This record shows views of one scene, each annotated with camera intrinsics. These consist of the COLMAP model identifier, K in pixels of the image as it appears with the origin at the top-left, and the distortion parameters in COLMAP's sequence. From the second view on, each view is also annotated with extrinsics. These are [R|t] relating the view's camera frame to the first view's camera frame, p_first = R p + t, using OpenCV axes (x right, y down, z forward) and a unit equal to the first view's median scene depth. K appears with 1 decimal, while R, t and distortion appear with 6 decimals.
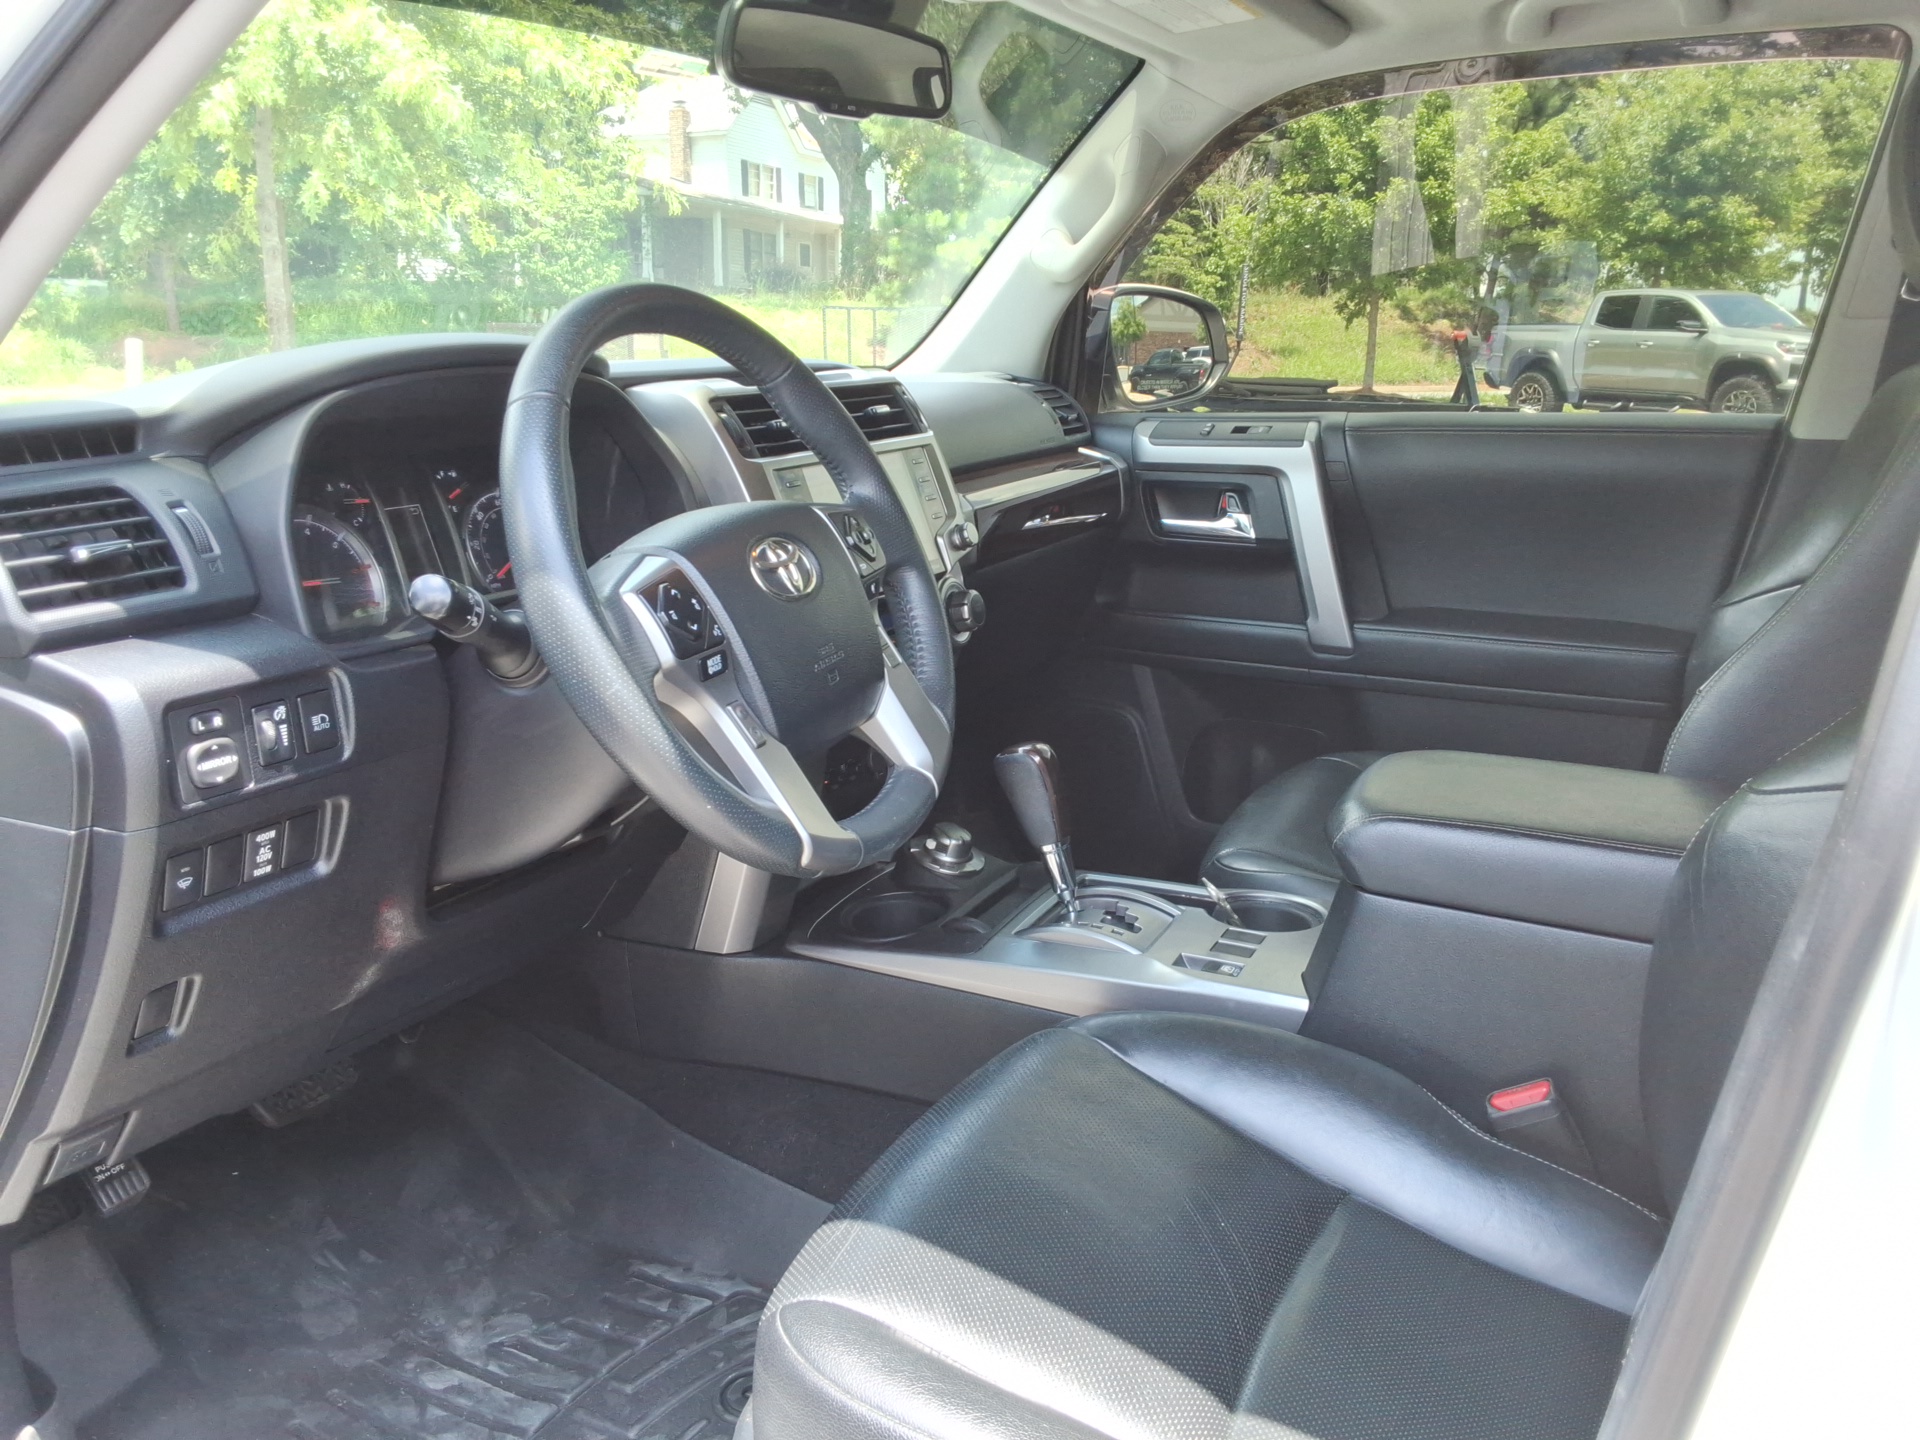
lens RADIAL K [[1557.1, 0, 964.3], [0, 1557.1, 710.9], [0, 0, 1]] dist [0.111514, -0.180019]
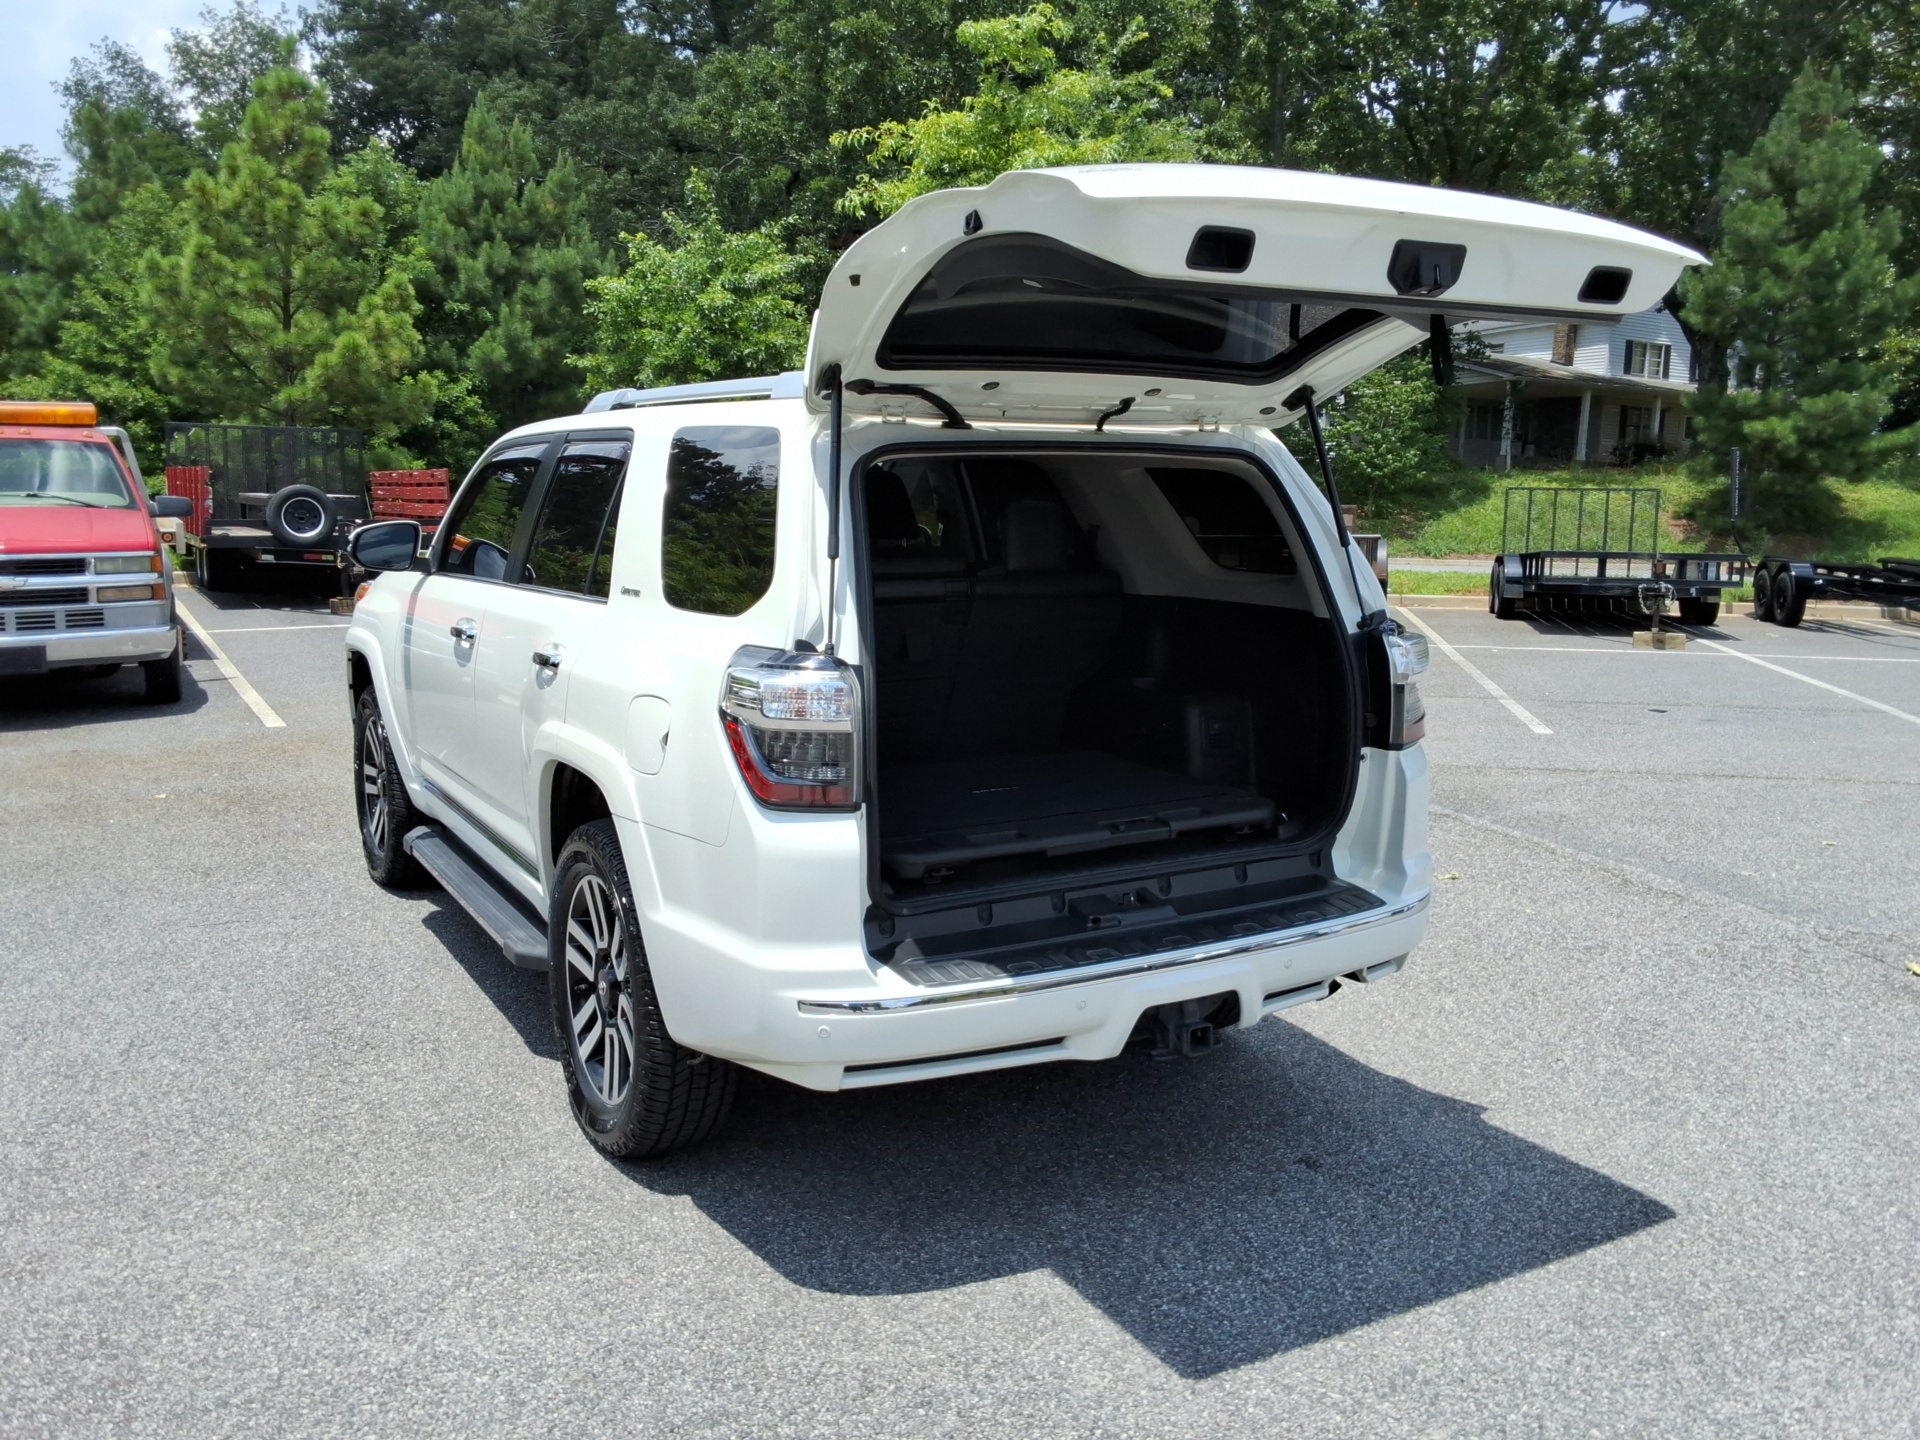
lens RADIAL K [[1557.1, 0, 970.2], [0, 1557.1, 702.4], [0, 0, 1]] dist [0.111514, -0.180019]
pose [[0.836608, 0.082640, -0.541533, 0.140263], [-0.140203, 0.987932, -0.065835, 0.016395], [0.529557, 0.131003, 0.838097, -0.097045]]
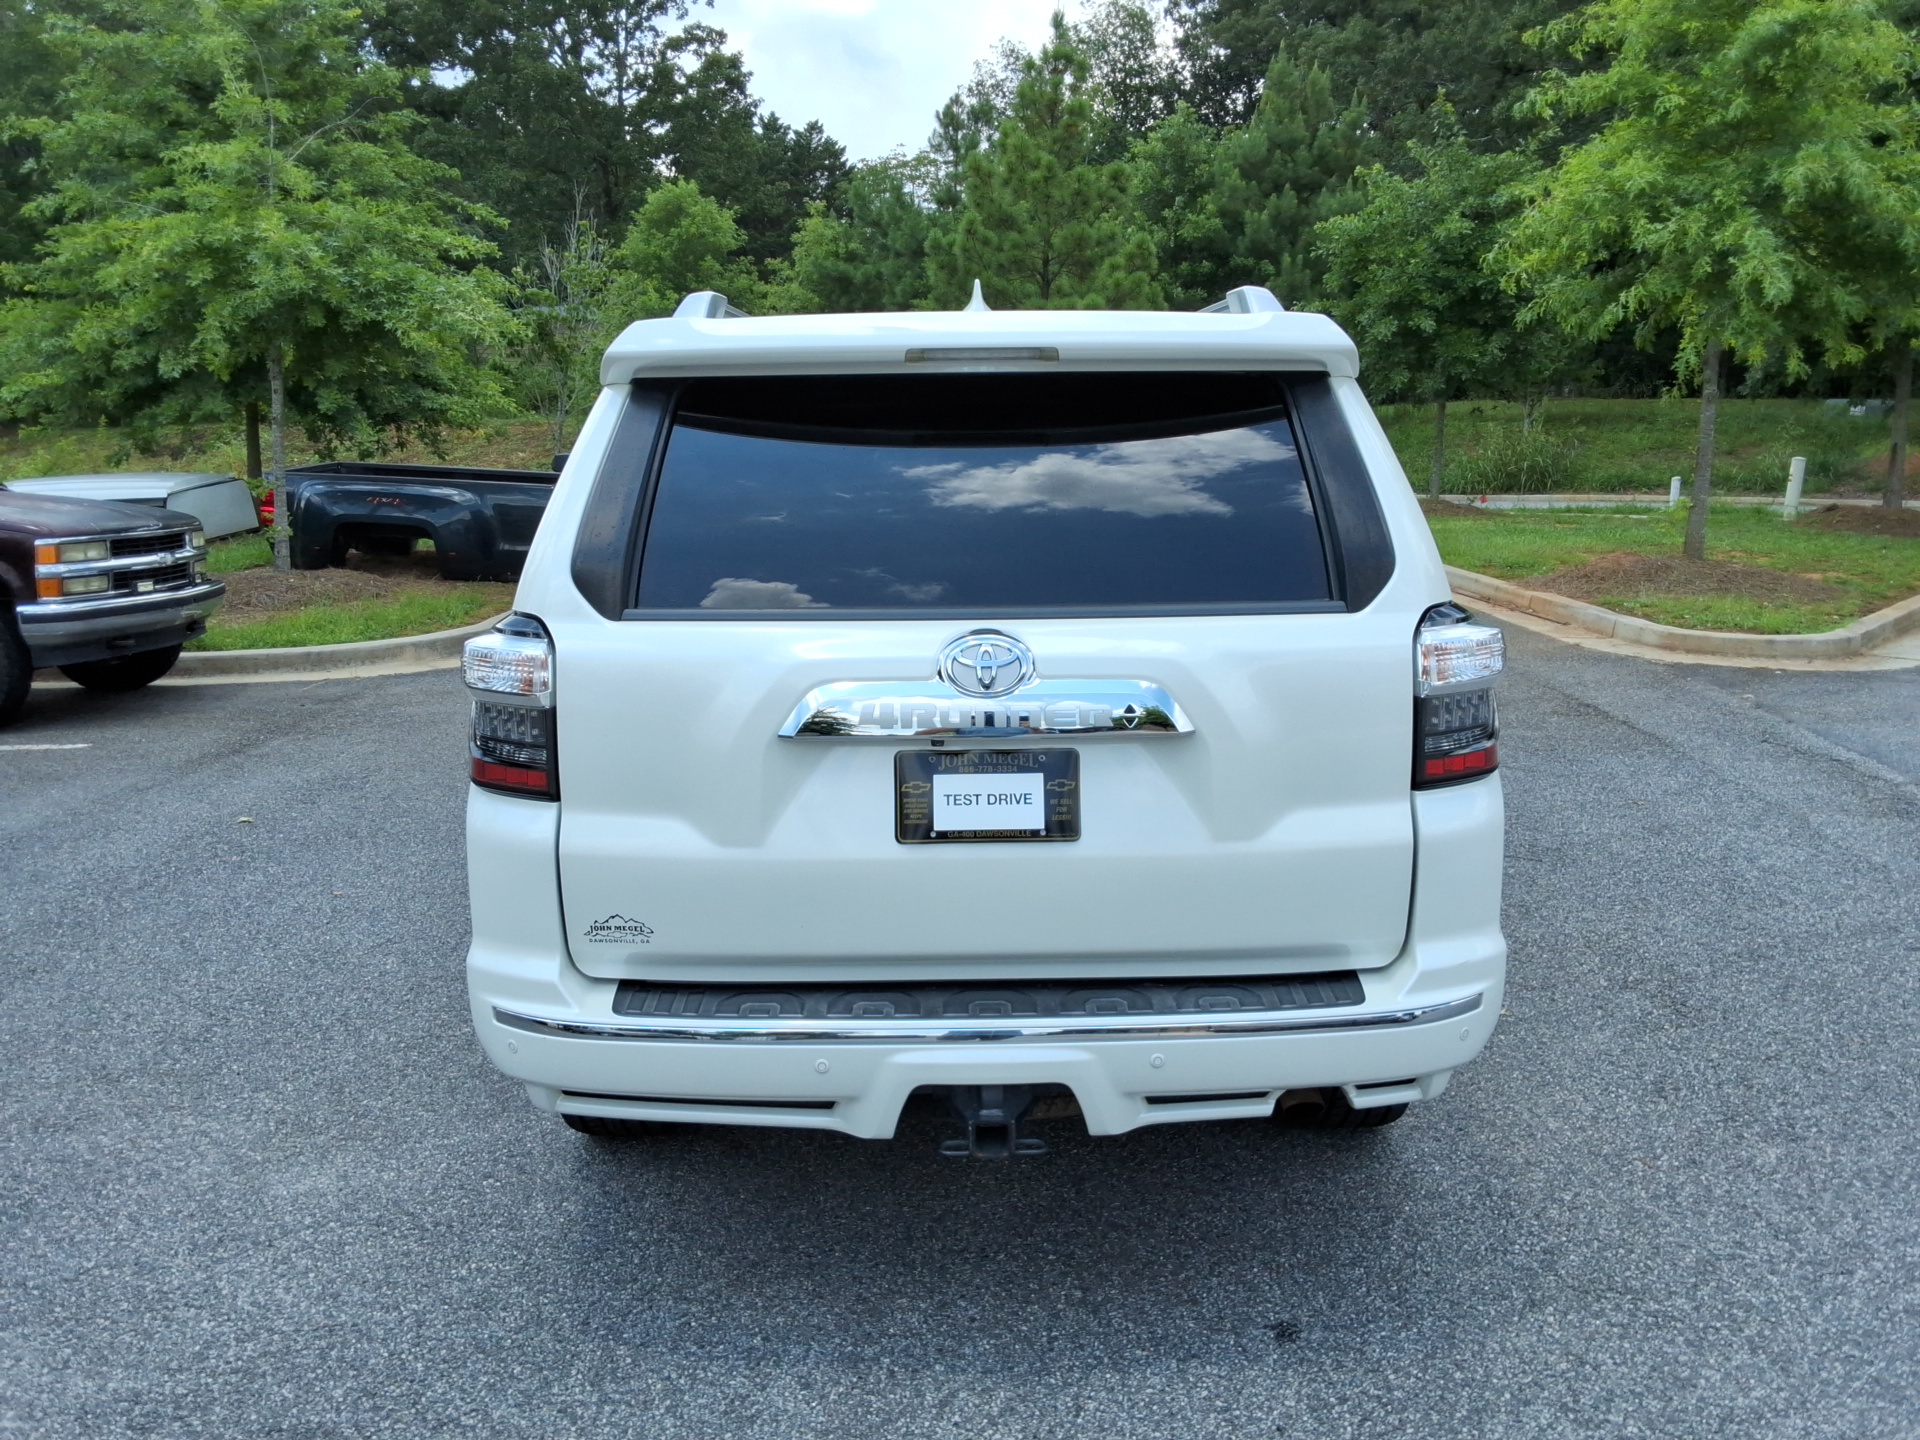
lens RADIAL K [[1557.1, 0, 970.8], [0, 1557.1, 699.5], [0, 0, 1]] dist [0.111514, -0.180019]
pose [[0.445170, 0.145806, -0.883495, 0.168590], [-0.207470, 0.976601, 0.056633, 0.001737], [0.871080, 0.158087, 0.465004, -0.034519]]
